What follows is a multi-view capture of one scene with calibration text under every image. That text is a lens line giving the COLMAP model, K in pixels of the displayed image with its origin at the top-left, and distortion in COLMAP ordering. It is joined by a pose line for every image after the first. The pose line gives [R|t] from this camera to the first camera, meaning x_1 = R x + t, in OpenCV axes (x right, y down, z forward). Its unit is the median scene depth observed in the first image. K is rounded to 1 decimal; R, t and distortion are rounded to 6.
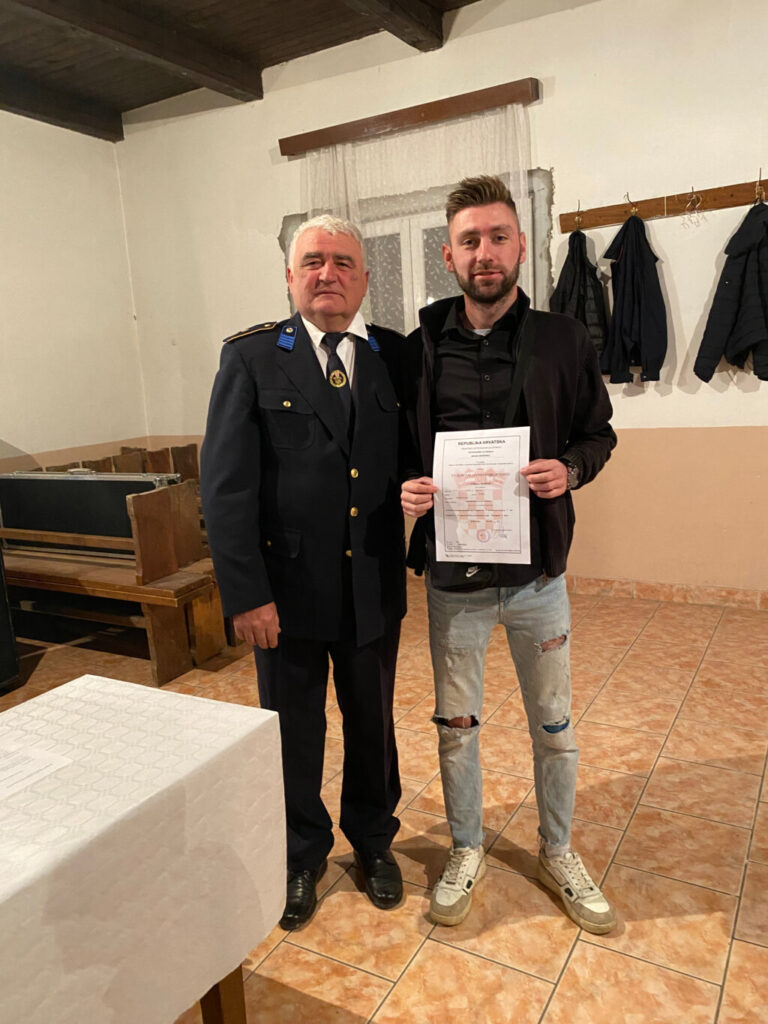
lens RADIAL K [[776.5, 0, 382.5], [0, 776.5, 508.8], [0, 0, 1]] dist [0.008916, -0.001985]
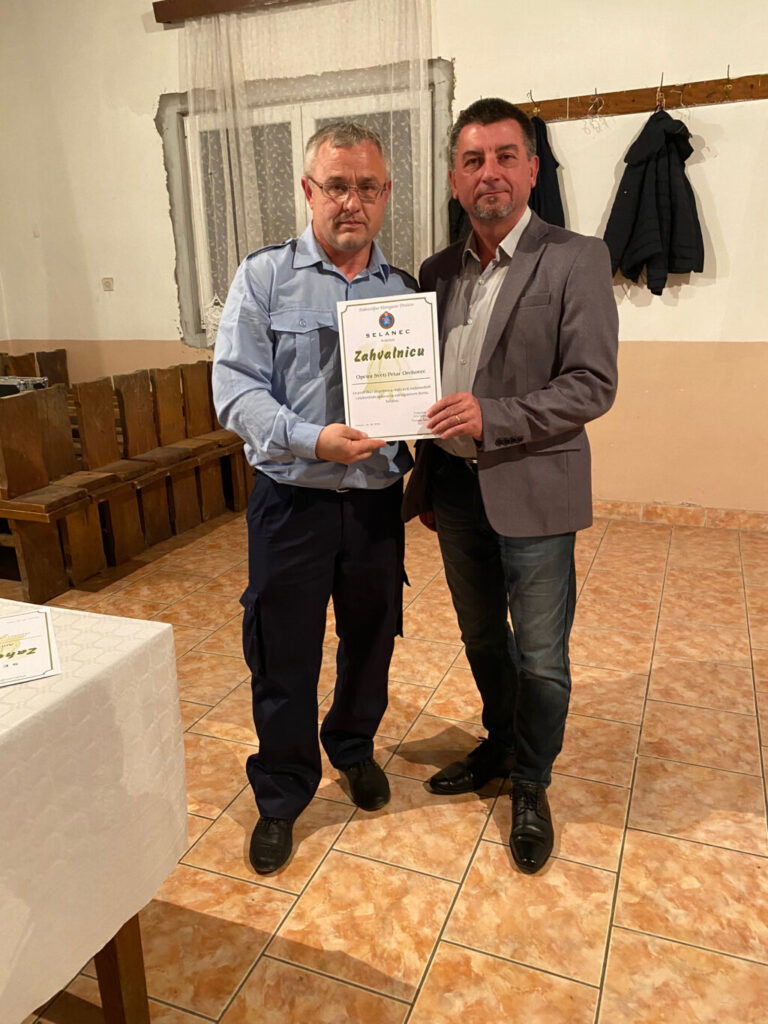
lens RADIAL K [[776.5, 0, 387.2], [0, 776.5, 505.7], [0, 0, 1]] dist [0.008916, -0.001985]
pose [[0.988295, -0.005474, 0.152457, -0.009681], [-0.009024, 0.995509, 0.094240, 0.015146], [-0.152288, -0.094512, 0.983807, 0.035292]]
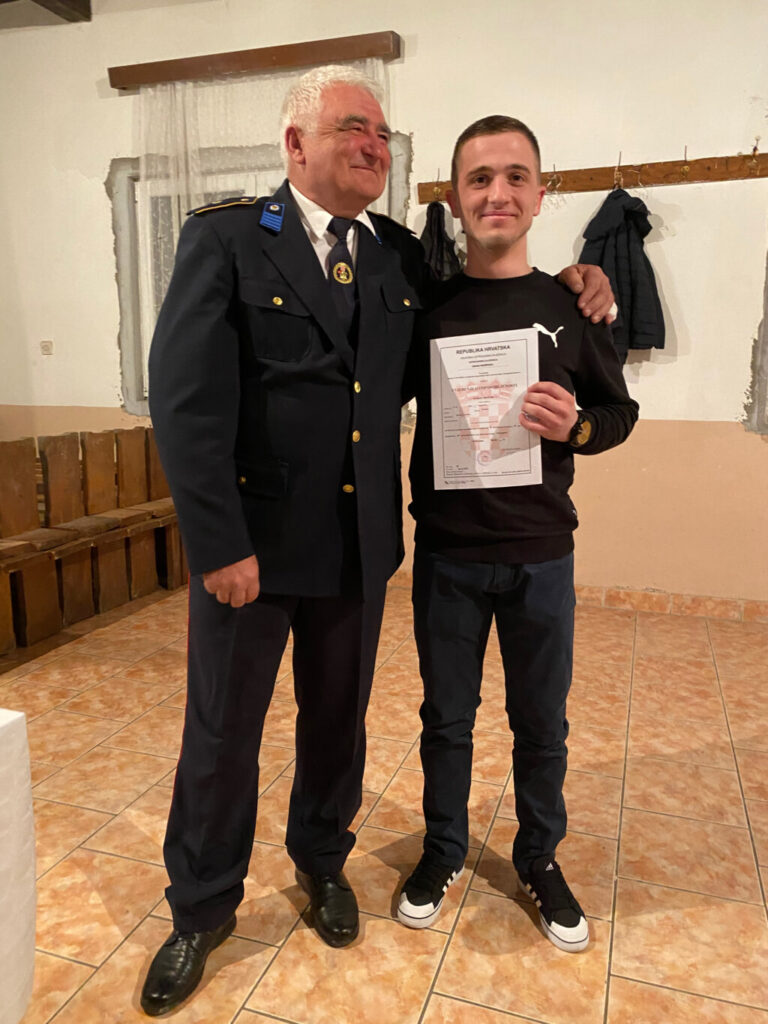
lens RADIAL K [[776.5, 0, 383.7], [0, 776.5, 507.3], [0, 0, 1]] dist [0.008916, -0.001985]
pose [[0.978191, 0.034504, 0.204822, 0.009921], [-0.031321, 0.999333, -0.018760, 0.033899], [-0.205332, 0.011936, 0.978620, 0.107372]]
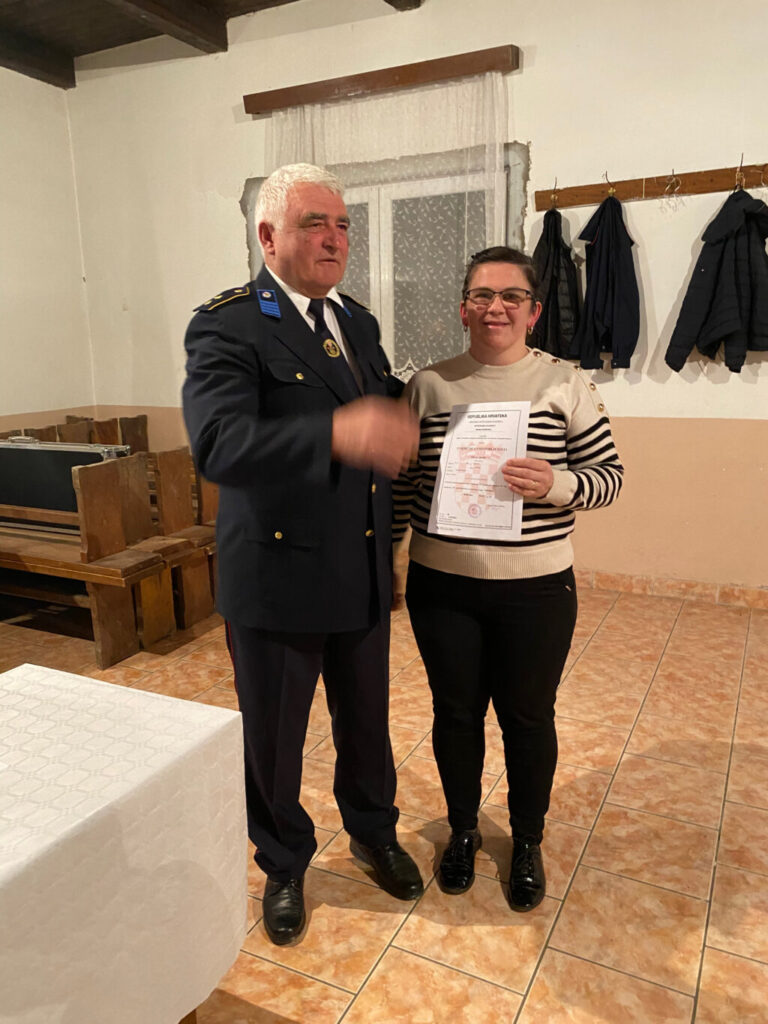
lens RADIAL K [[776.5, 0, 378.5], [0, 776.5, 514.9], [0, 0, 1]] dist [0.008916, -0.001985]
pose [[0.997684, 0.030438, 0.060833, -0.014782], [-0.032394, 0.998981, 0.031434, -0.000673], [-0.059815, -0.033332, 0.997653, 0.036978]]
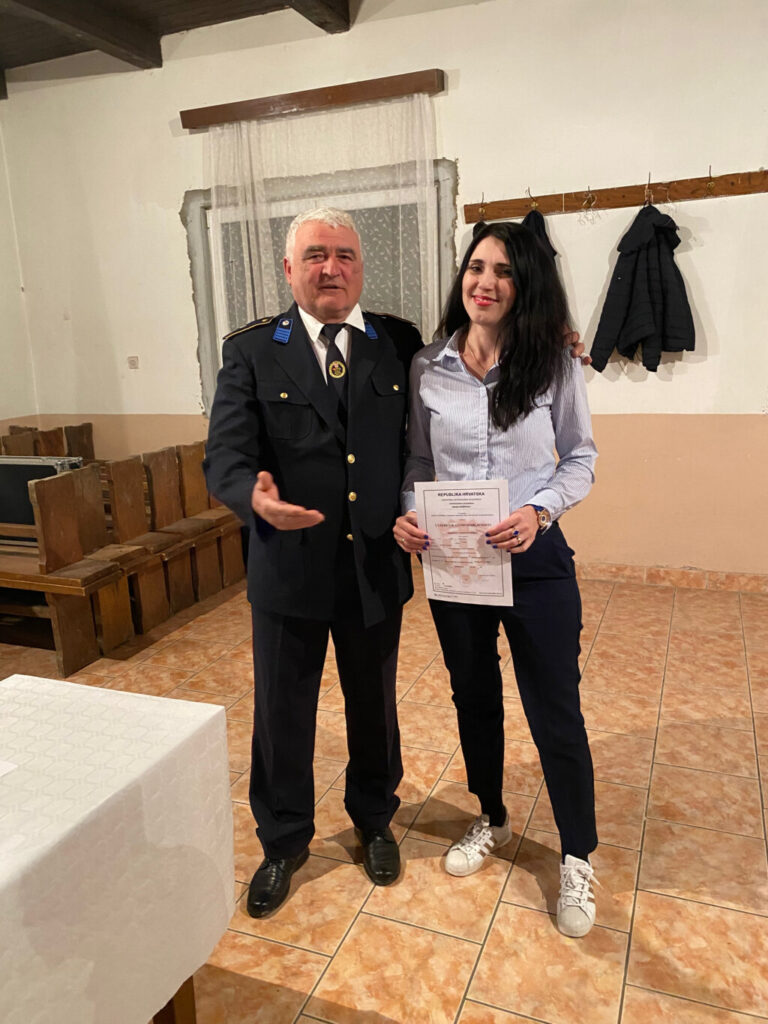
lens RADIAL K [[776.5, 0, 385.9], [0, 776.5, 501.5], [0, 0, 1]] dist [0.008916, -0.001985]
pose [[0.989653, -0.006366, 0.143338, -0.027376], [0.003093, 0.999730, 0.023045, -0.011690], [-0.143446, -0.022363, 0.989405, -0.012948]]
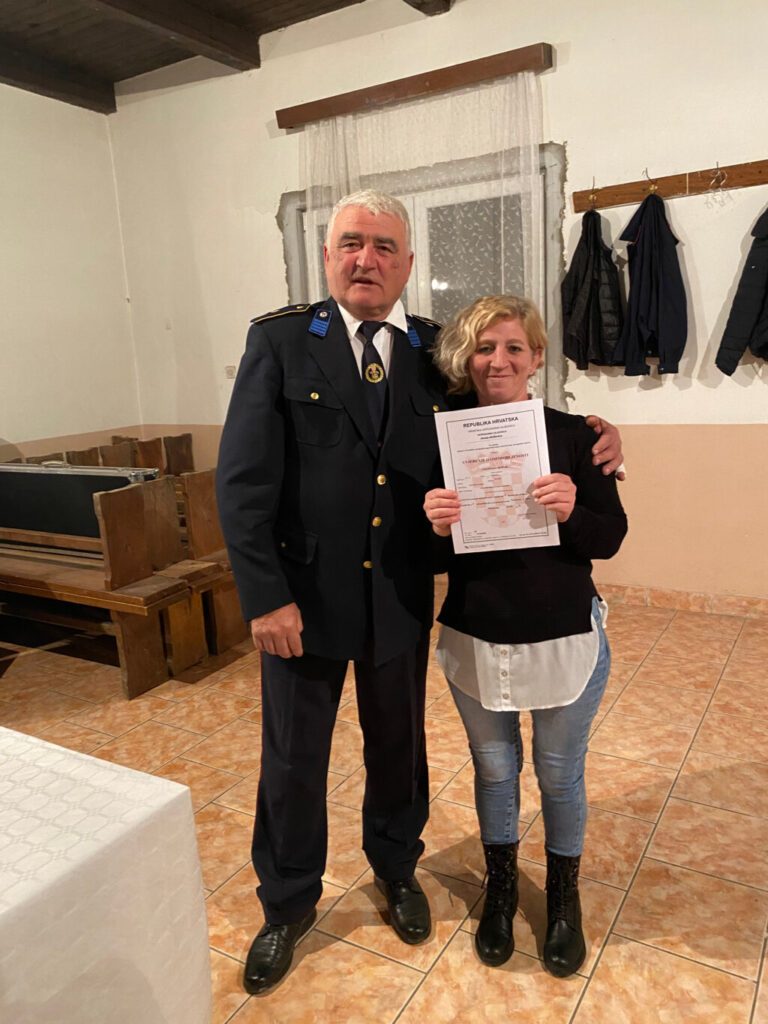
lens RADIAL K [[776.5, 0, 396.9], [0, 776.5, 502.0], [0, 0, 1]] dist [0.008916, -0.001985]
pose [[0.999903, 0.011405, -0.007956, 0.032939], [-0.011330, 0.999892, 0.009395, -0.017745], [0.008062, -0.009304, 0.999924, 0.076153]]
